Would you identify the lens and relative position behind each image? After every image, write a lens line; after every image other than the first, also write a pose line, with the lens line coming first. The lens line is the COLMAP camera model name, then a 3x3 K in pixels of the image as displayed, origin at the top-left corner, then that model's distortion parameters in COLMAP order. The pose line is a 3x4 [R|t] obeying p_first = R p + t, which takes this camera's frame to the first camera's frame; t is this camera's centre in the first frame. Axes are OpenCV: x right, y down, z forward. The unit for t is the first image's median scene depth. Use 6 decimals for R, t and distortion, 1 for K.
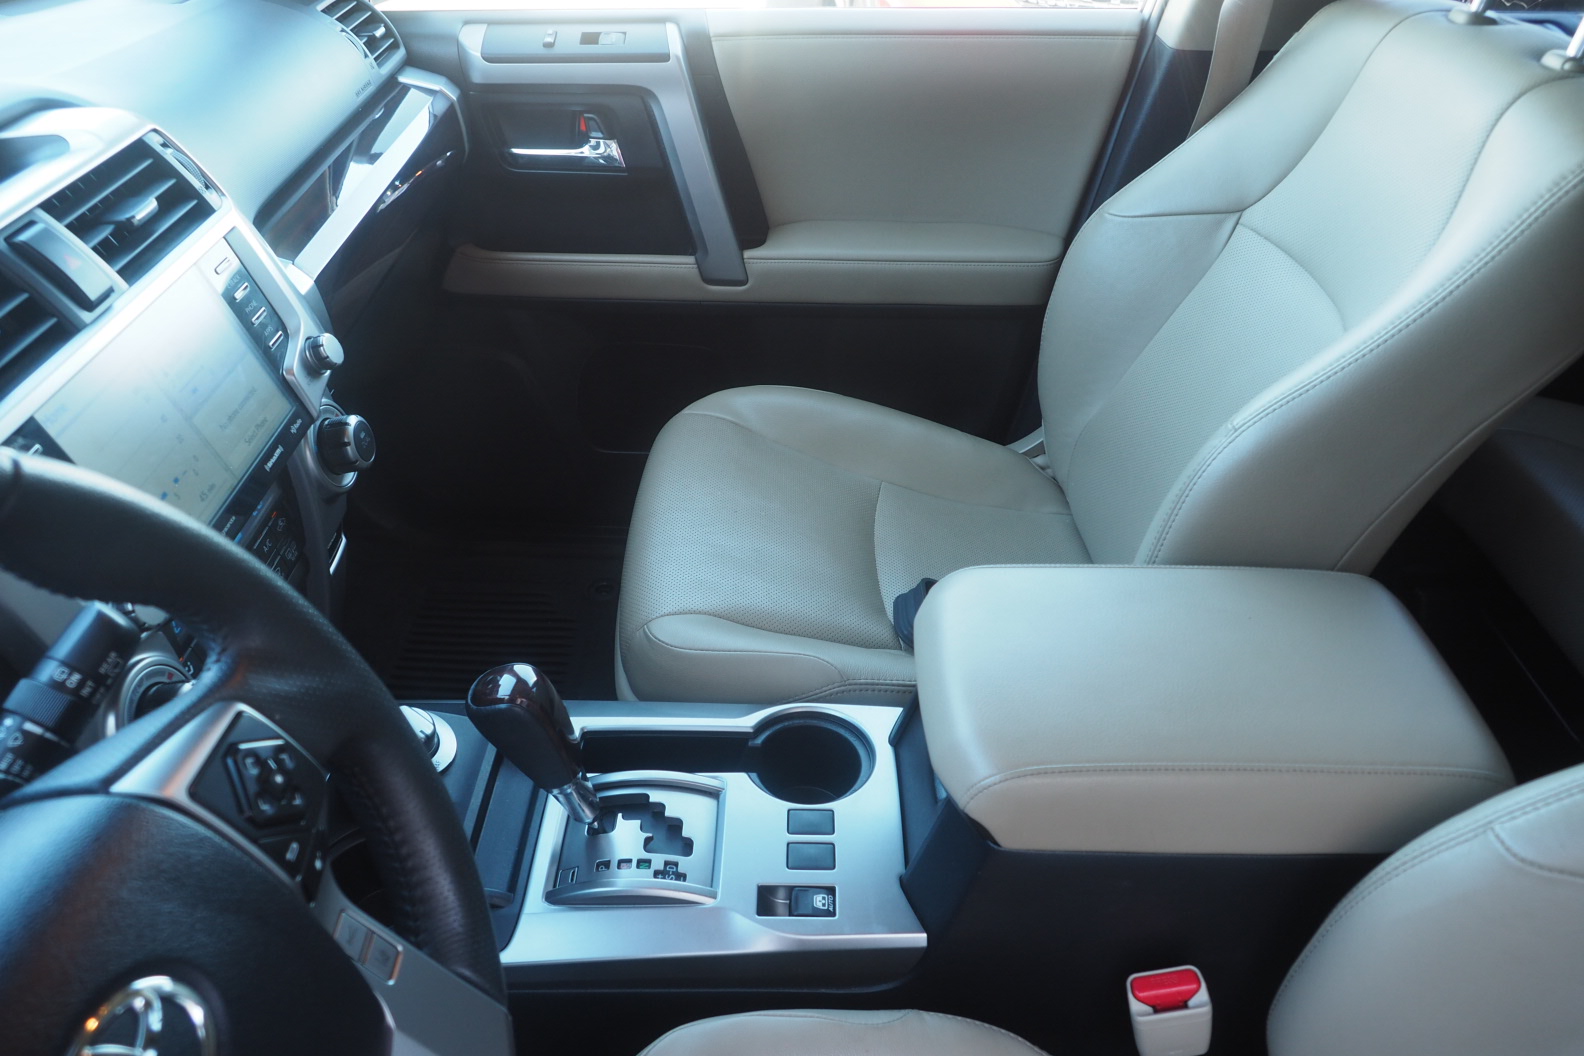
lens RADIAL K [[1120.1, 0, 796.8], [0, 1120.1, 528.1], [0, 0, 1]] dist [-0.032561, 0.008561]
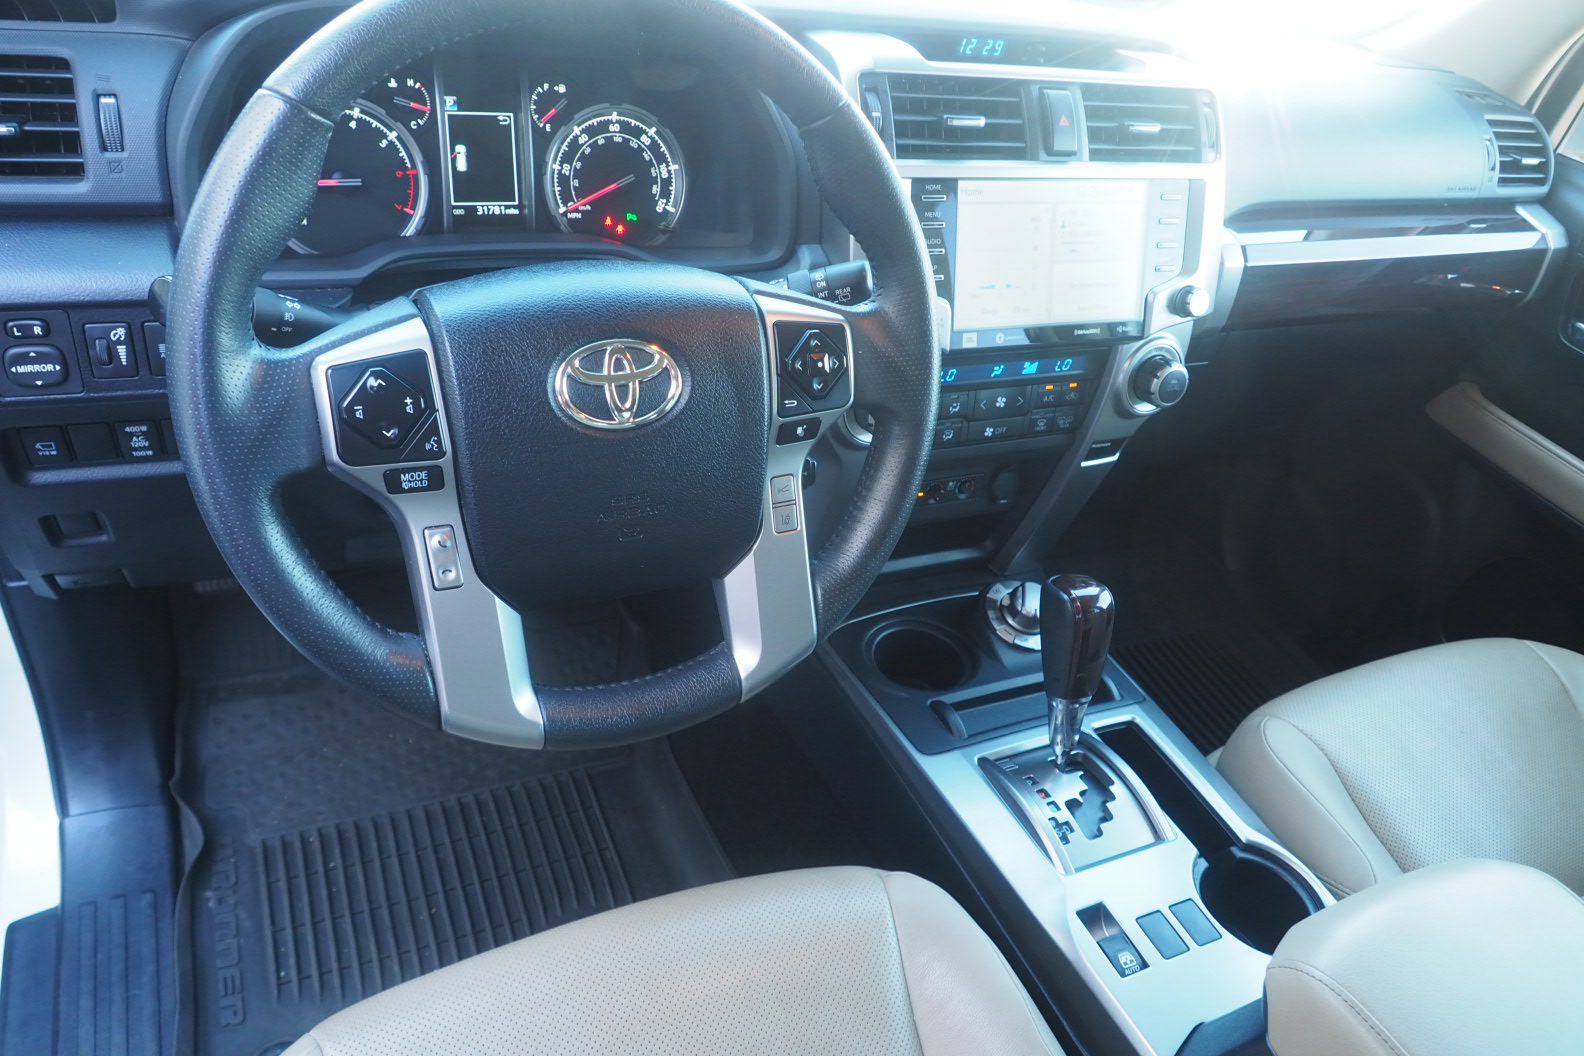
lens RADIAL K [[1120.1, 0, 803.2], [0, 1120.1, 523.3], [0, 0, 1]] dist [-0.032561, 0.008561]
pose [[0.427849, 0.574905, -0.697445, 0.349116], [-0.655326, 0.728745, 0.198694, 0.047648], [0.622490, 0.372043, 0.688542, 0.012821]]
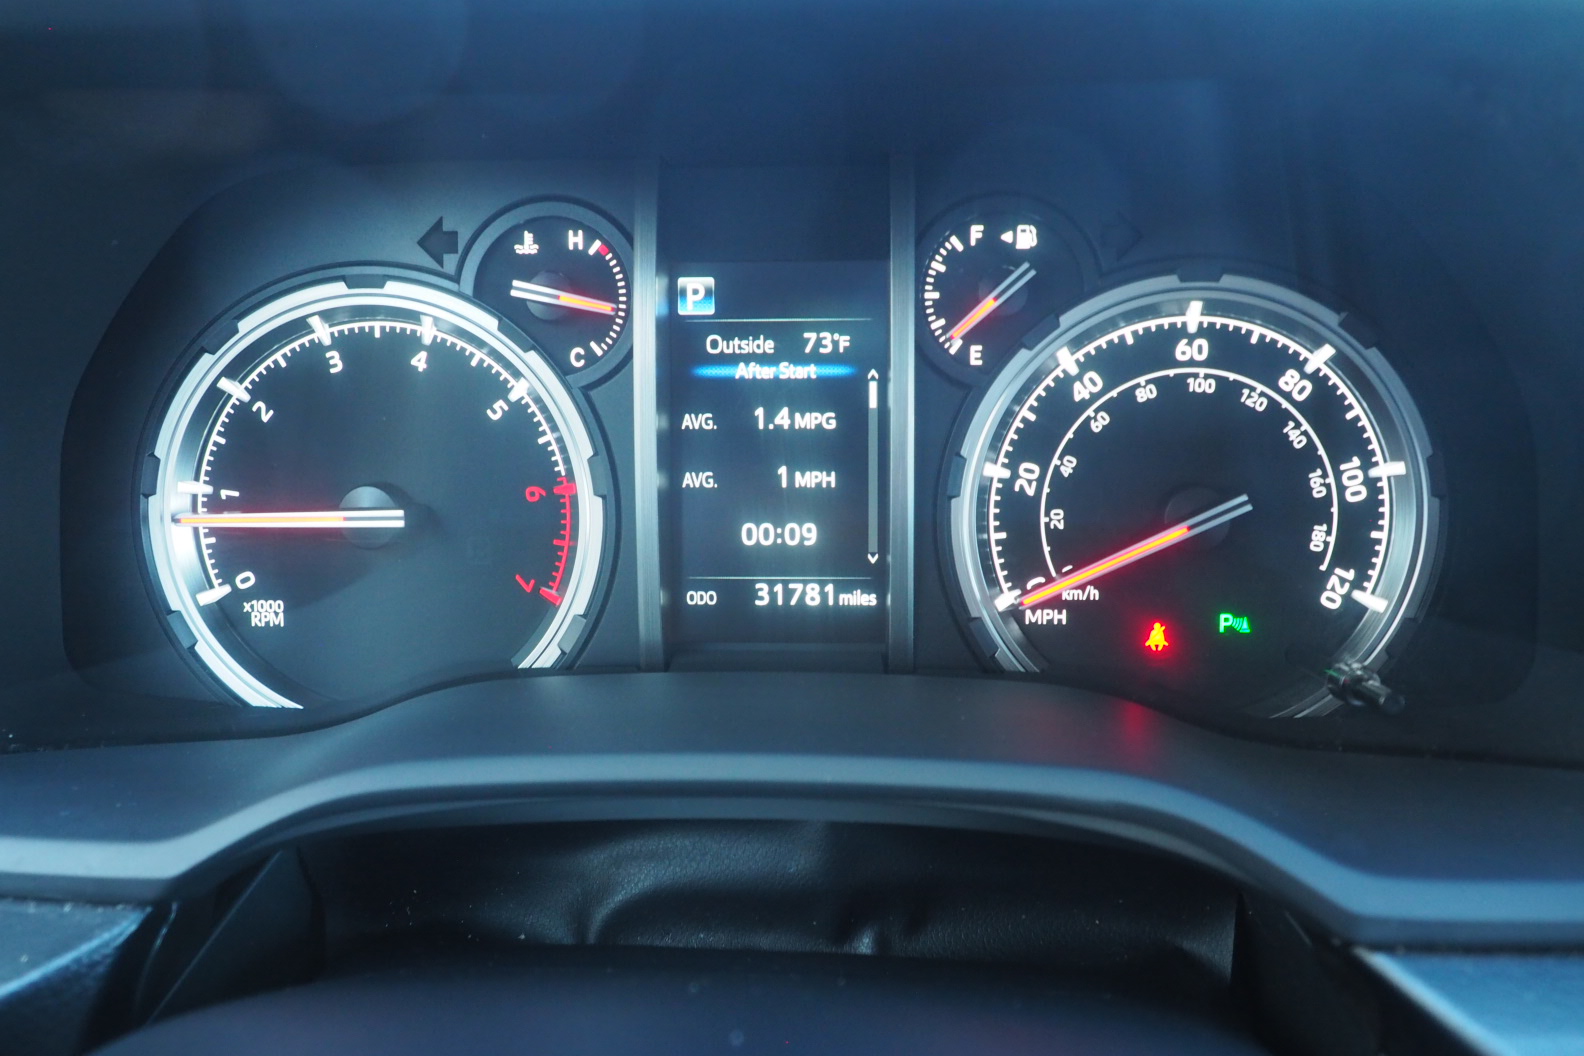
lens RADIAL K [[1195.6, 0, 793.2], [0, 1195.6, 515.7], [0, 0, 1]] dist [-0.034601, 0.015715]
pose [[-0.042815, 0.394769, -0.917782, -0.309231], [-0.574220, 0.742016, 0.345954, 0.082683], [0.817581, 0.541821, 0.194915, 0.339625]]
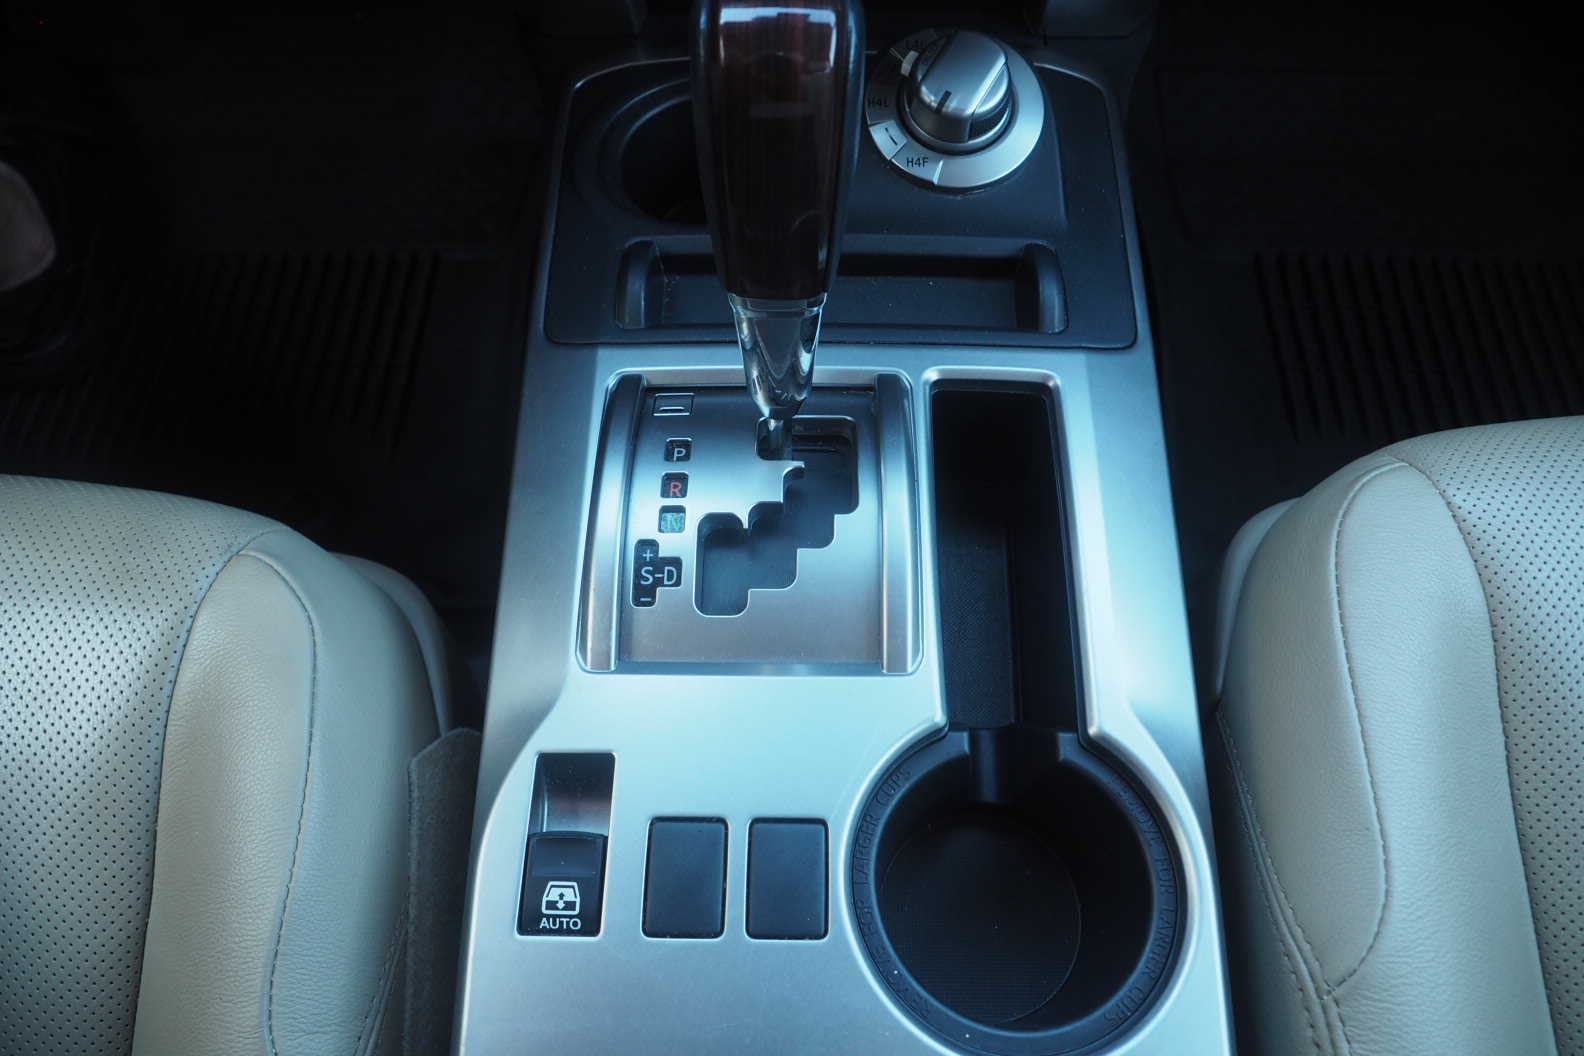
lens RADIAL K [[1120.1, 0, 793.4], [0, 1120.1, 525.1], [0, 0, 1]] dist [-0.032561, 0.008561]
pose [[-0.003090, 0.881504, -0.472167, 0.094230], [-0.587819, 0.380379, 0.713989, -0.075878], [0.808987, 0.279755, 0.516989, 0.789766]]
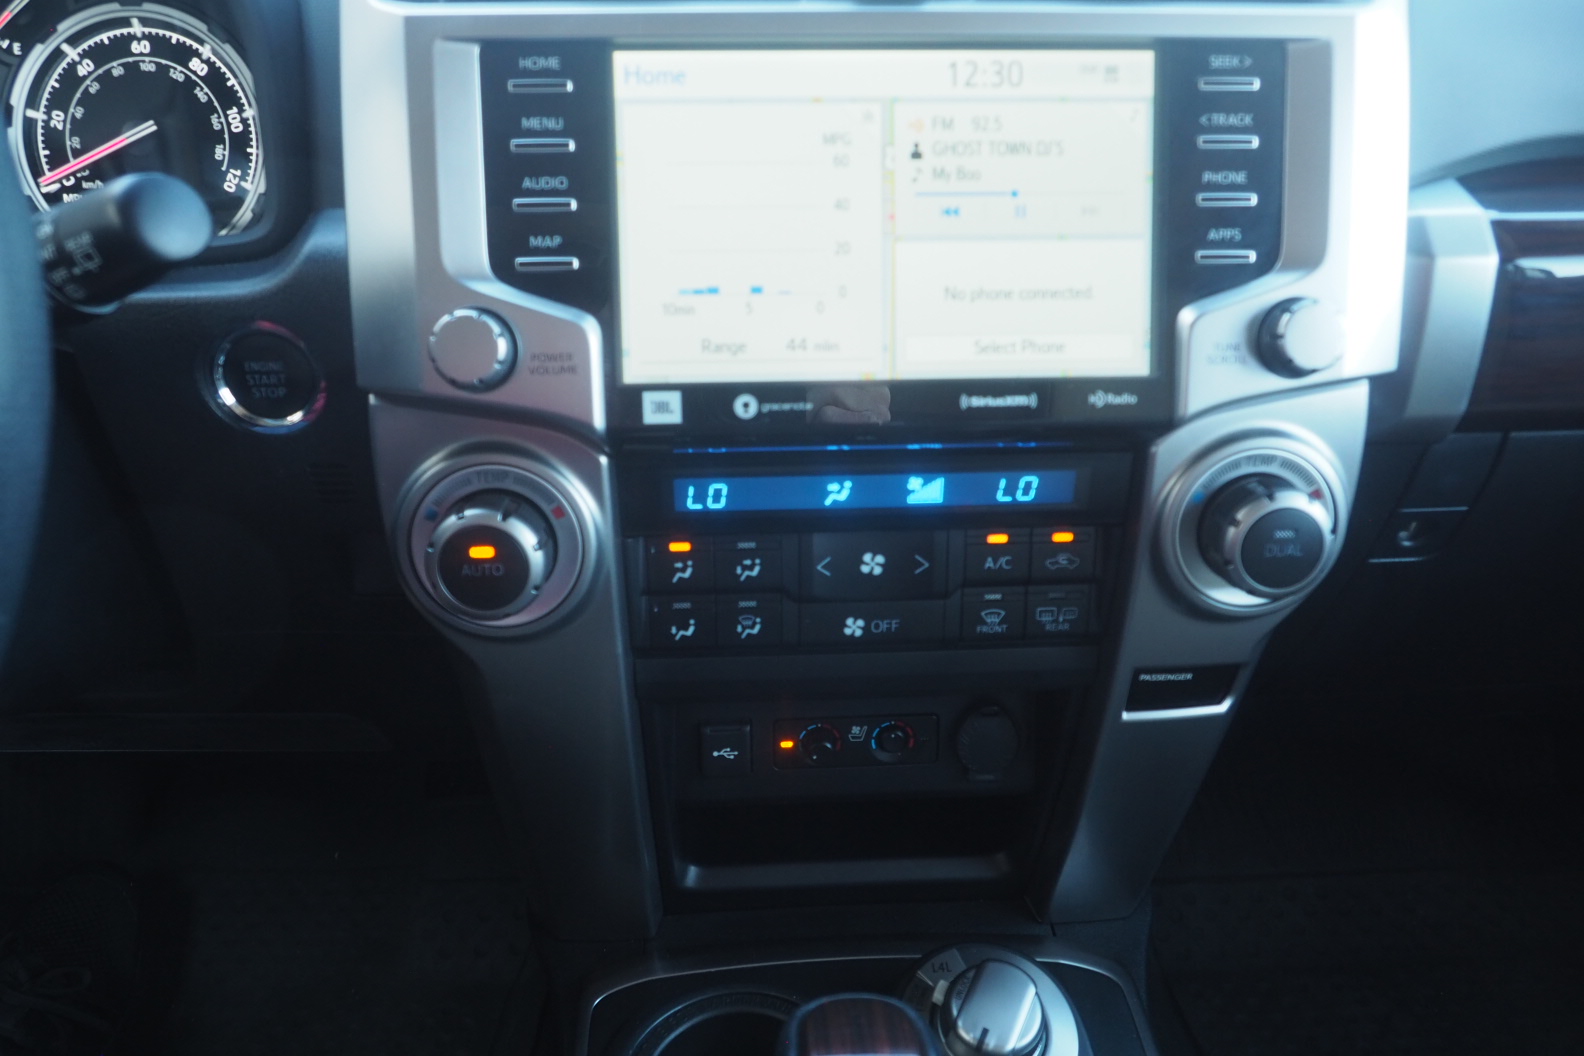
lens RADIAL K [[1195.6, 0, 796.6], [0, 1195.6, 521.4], [0, 0, 1]] dist [-0.034601, 0.015715]
pose [[0.064693, 0.459779, -0.885674, 0.045643], [-0.599092, 0.727688, 0.334004, -0.135237], [0.798063, 0.508992, 0.322526, 0.679495]]
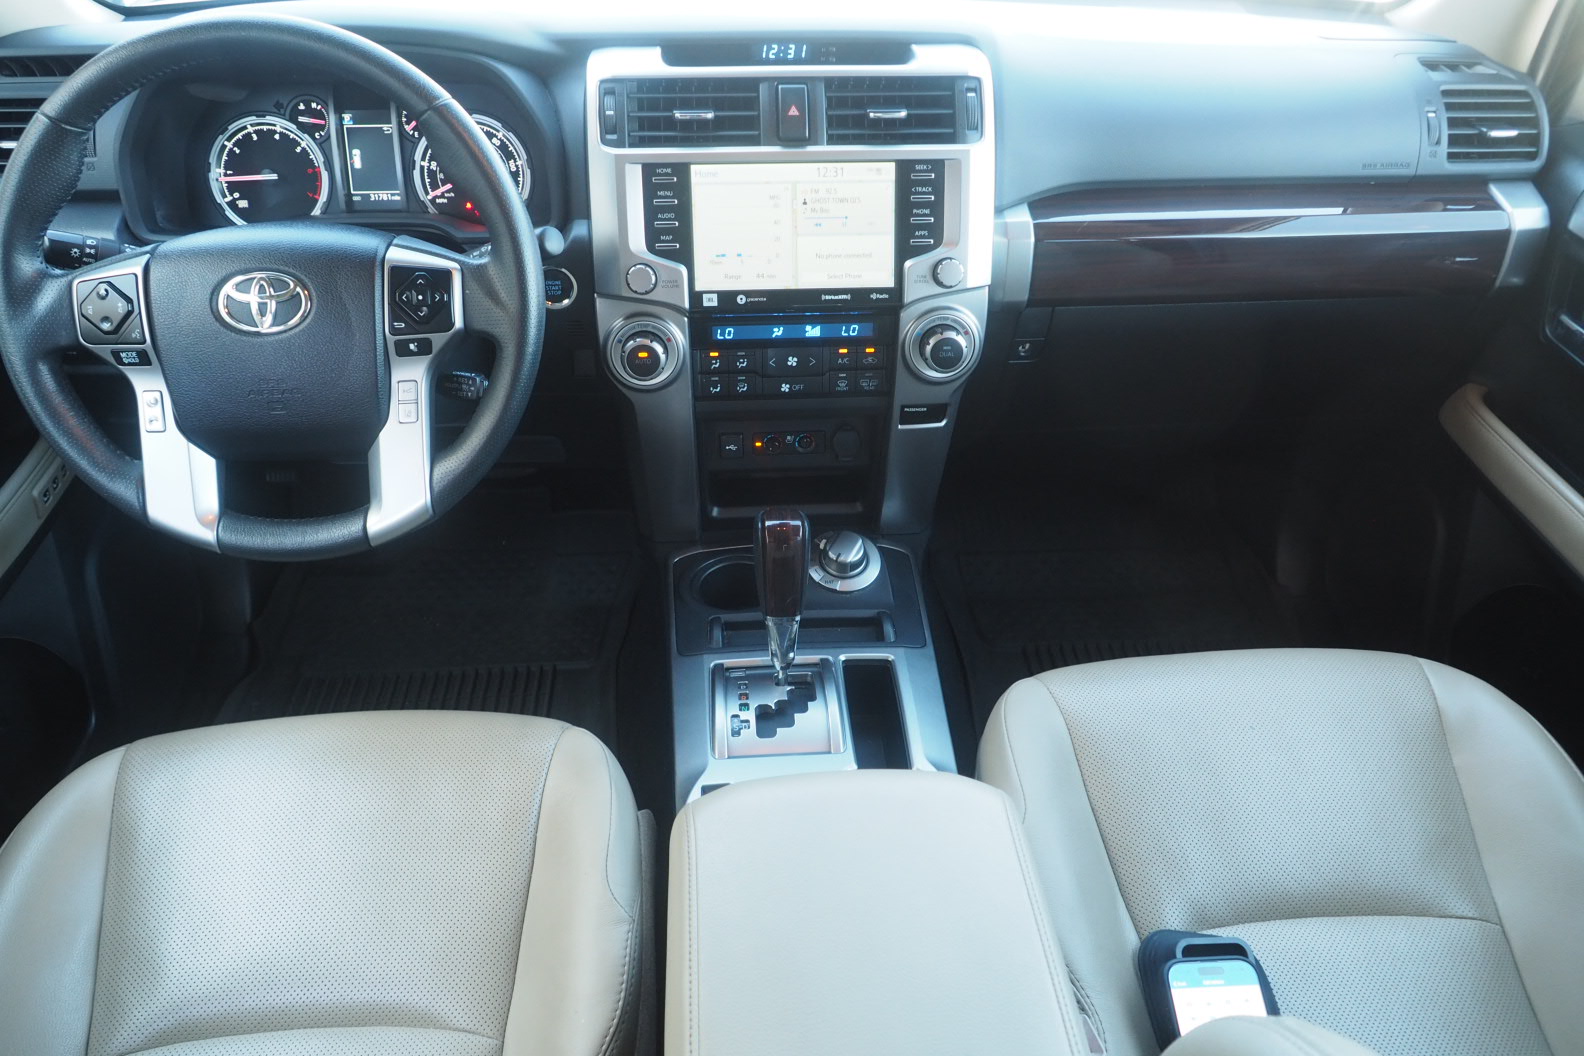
lens RADIAL K [[1120.1, 0, 795.9], [0, 1120.1, 529.5], [0, 0, 1]] dist [-0.032561, 0.008561]
pose [[0.082369, 0.587182, -0.805253, 0.739178], [-0.604497, 0.671827, 0.428056, -0.388659], [0.792338, 0.451514, 0.410287, 0.451916]]
